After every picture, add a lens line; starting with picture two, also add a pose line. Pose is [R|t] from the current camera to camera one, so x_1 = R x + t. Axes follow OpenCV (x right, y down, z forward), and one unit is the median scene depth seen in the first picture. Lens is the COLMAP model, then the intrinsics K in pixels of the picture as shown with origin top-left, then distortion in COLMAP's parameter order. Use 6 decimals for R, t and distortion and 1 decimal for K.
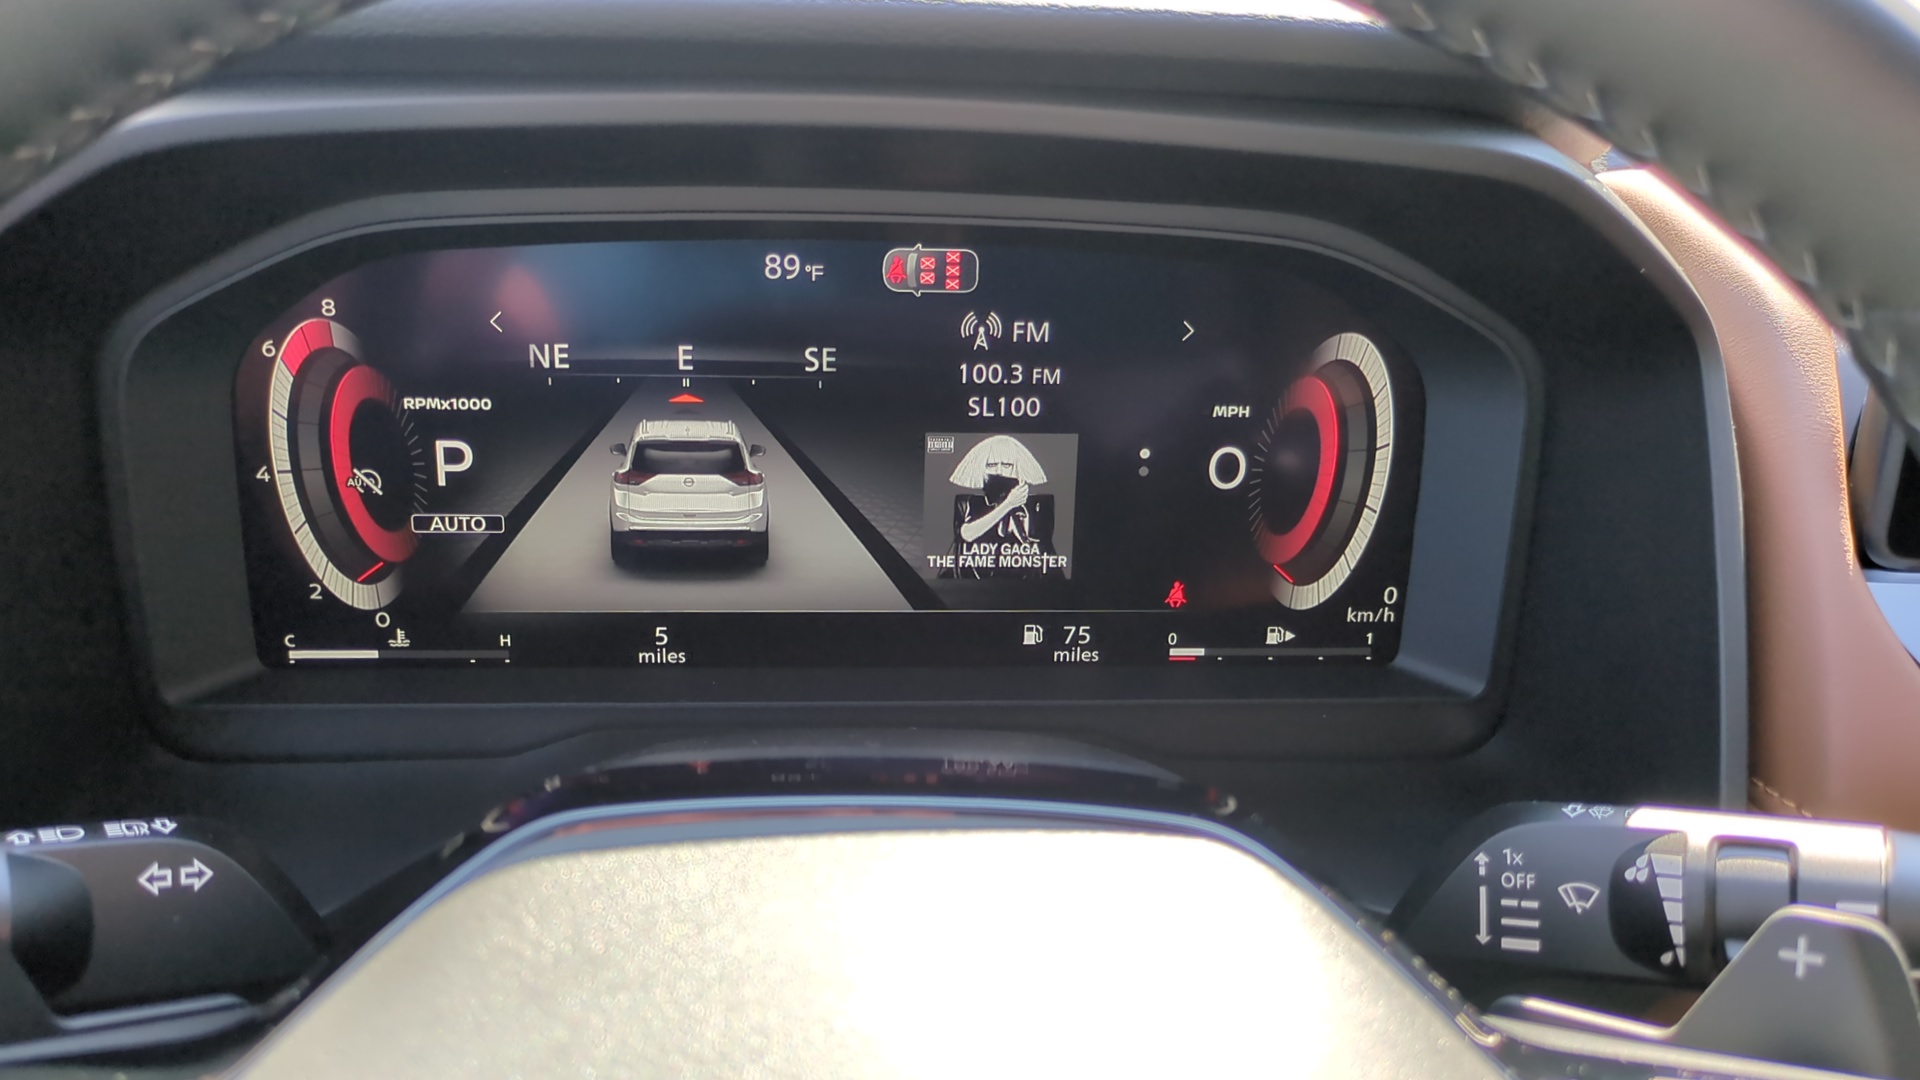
lens RADIAL K [[1658.0, 0, 985.0], [0, 1658.0, 547.3], [0, 0, 1]] dist [0.002201, -0.013816]
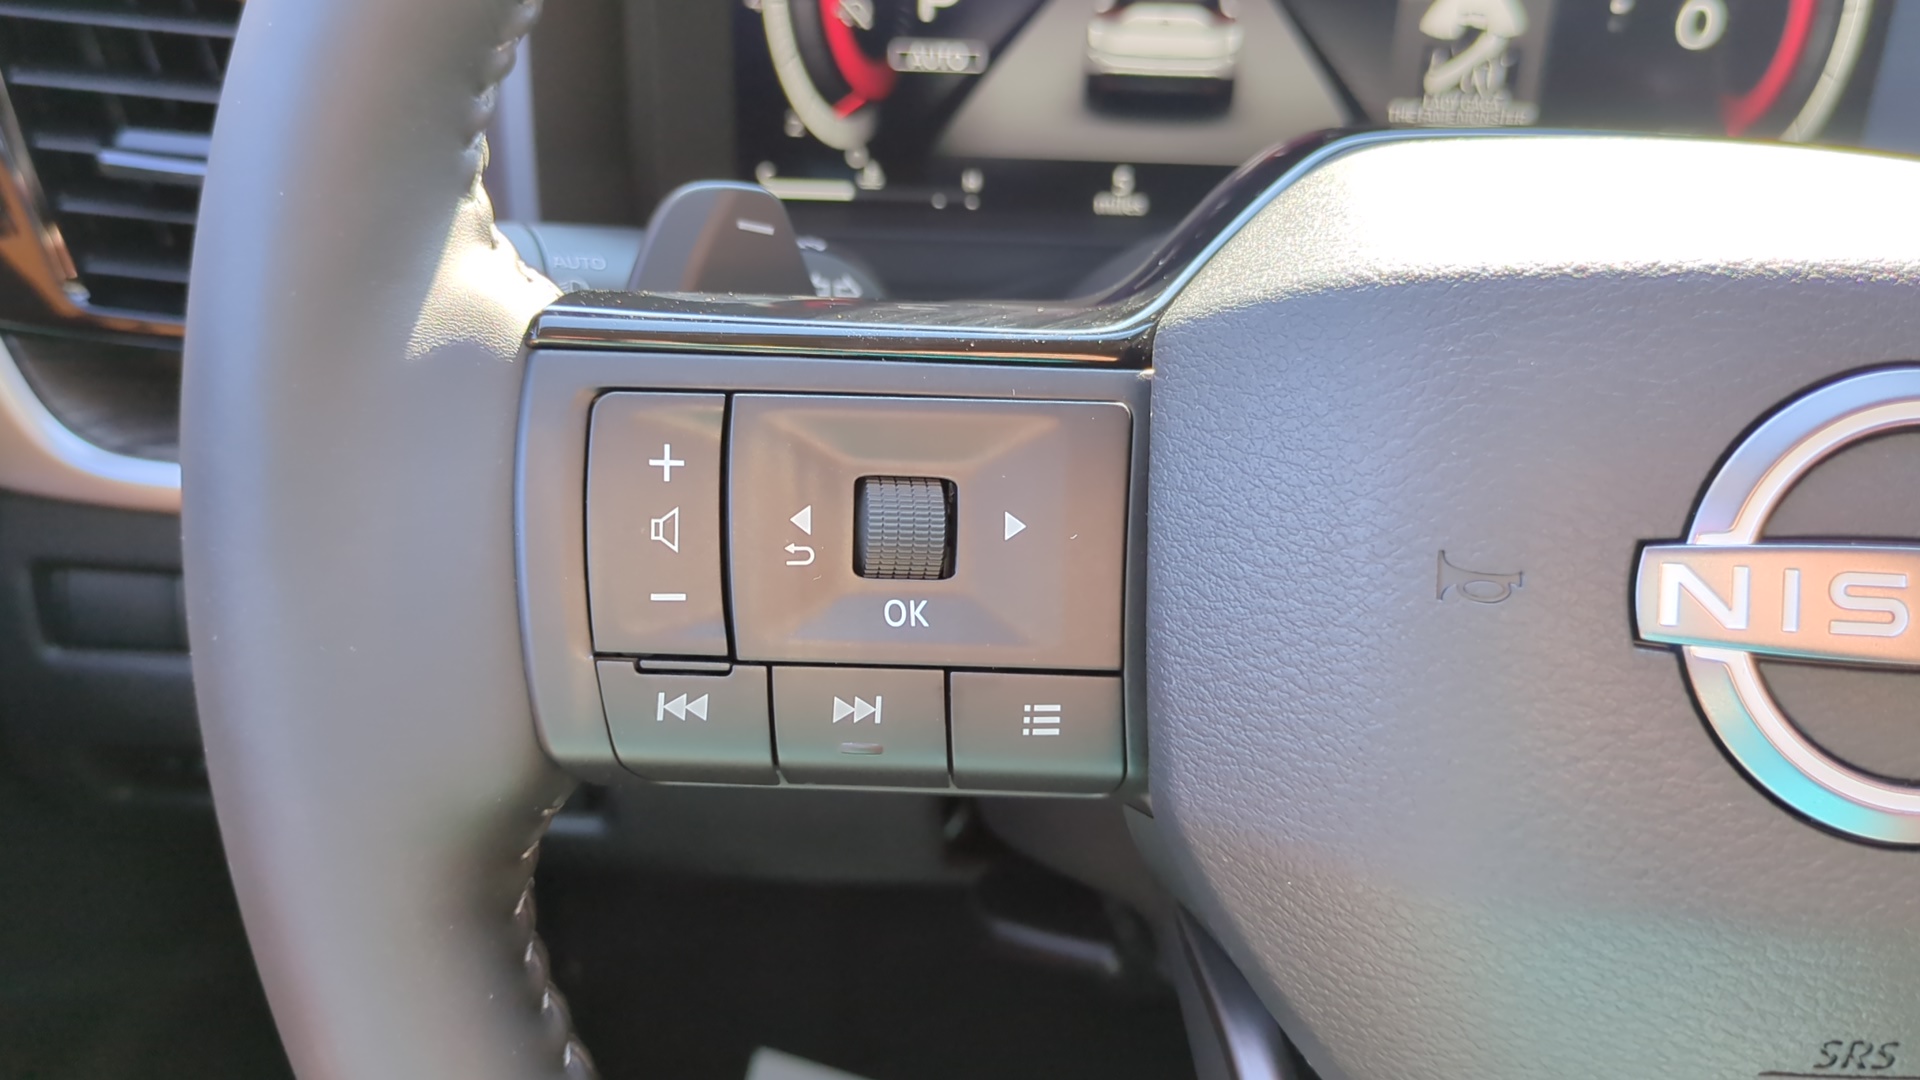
lens RADIAL K [[1658.0, 0, 985.0], [0, 1658.0, 547.3], [0, 0, 1]] dist [0.002201, -0.013816]
pose [[0.999058, 0.031195, -0.030175, -0.246008], [-0.027546, 0.993032, 0.114582, 0.164500], [0.033539, -0.113643, 0.992955, -0.041681]]
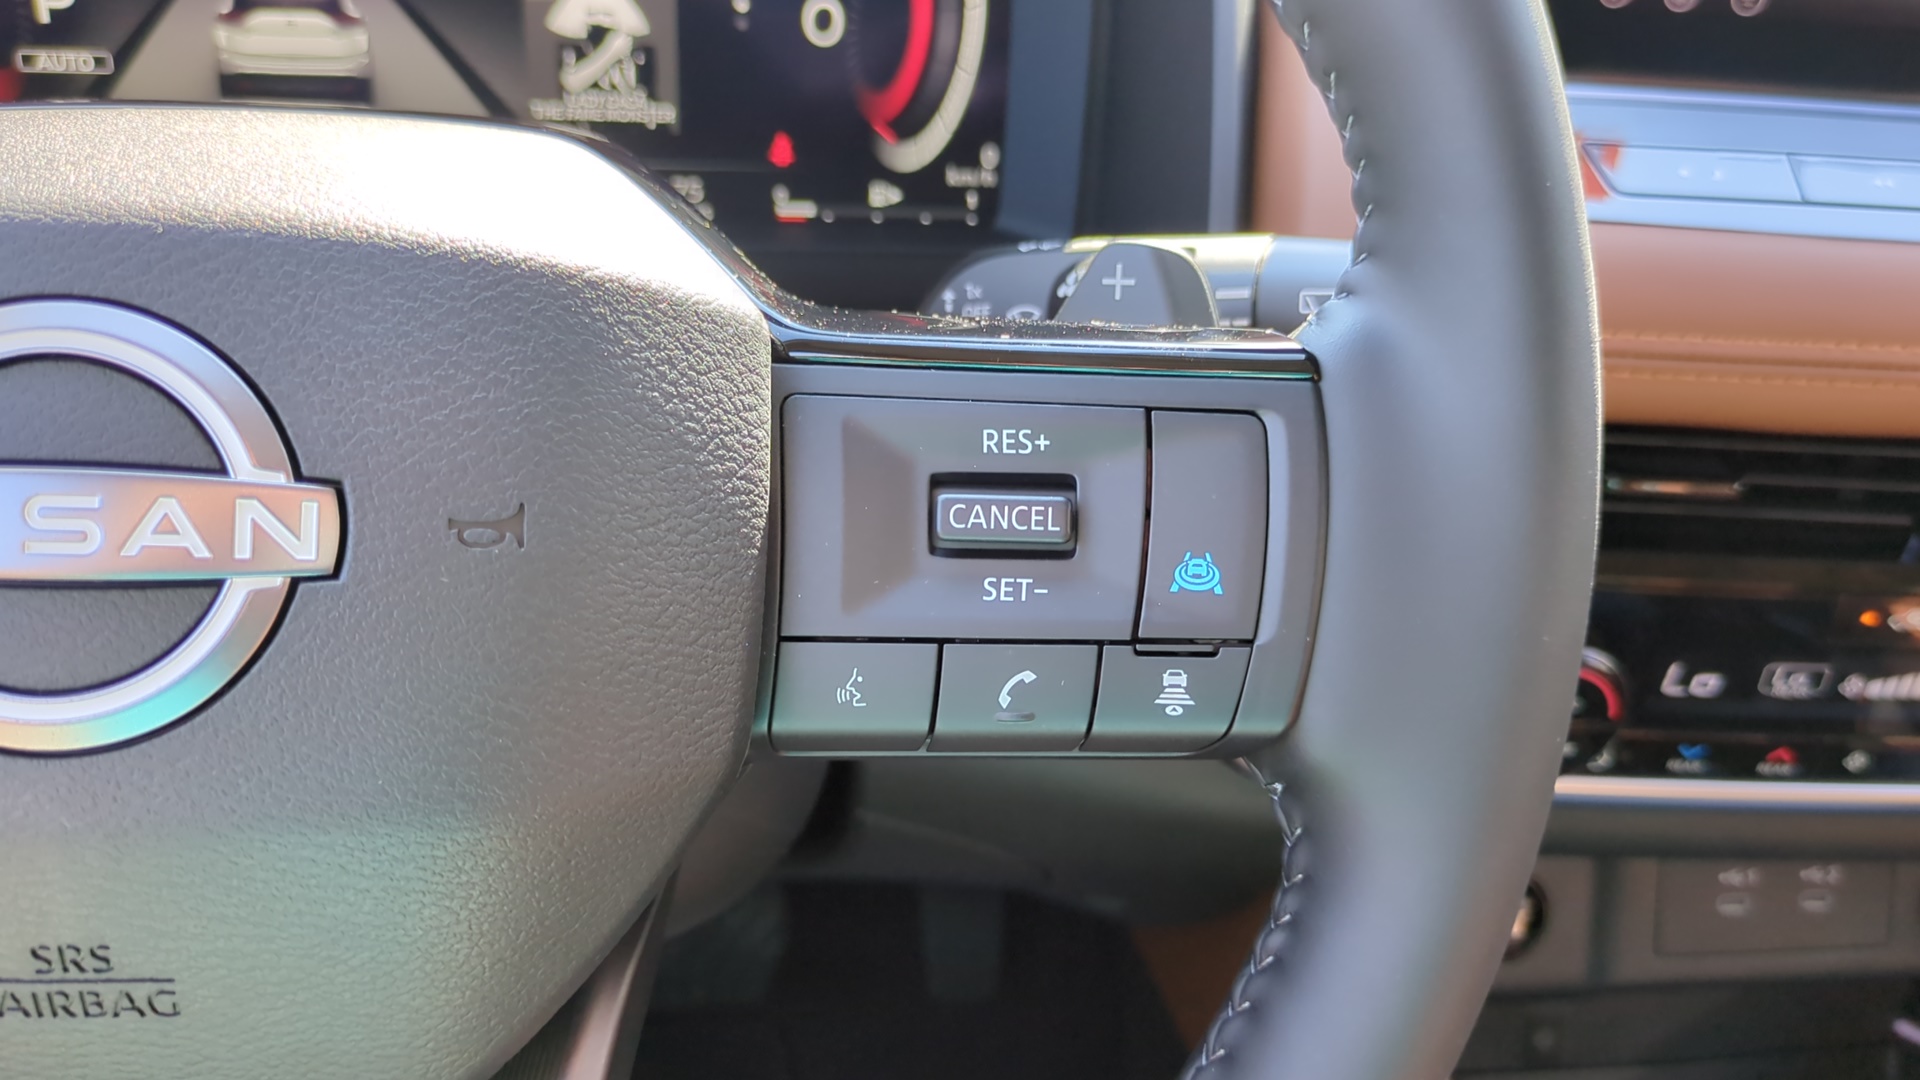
lens RADIAL K [[1658.0, 0, 985.0], [0, 1658.0, 547.3], [0, 0, 1]] dist [0.002201, -0.013816]
pose [[0.998999, 0.001955, 0.044700, 0.202783], [-0.006136, 0.995591, 0.093600, 0.183828], [-0.044320, -0.093781, 0.994606, -0.069536]]
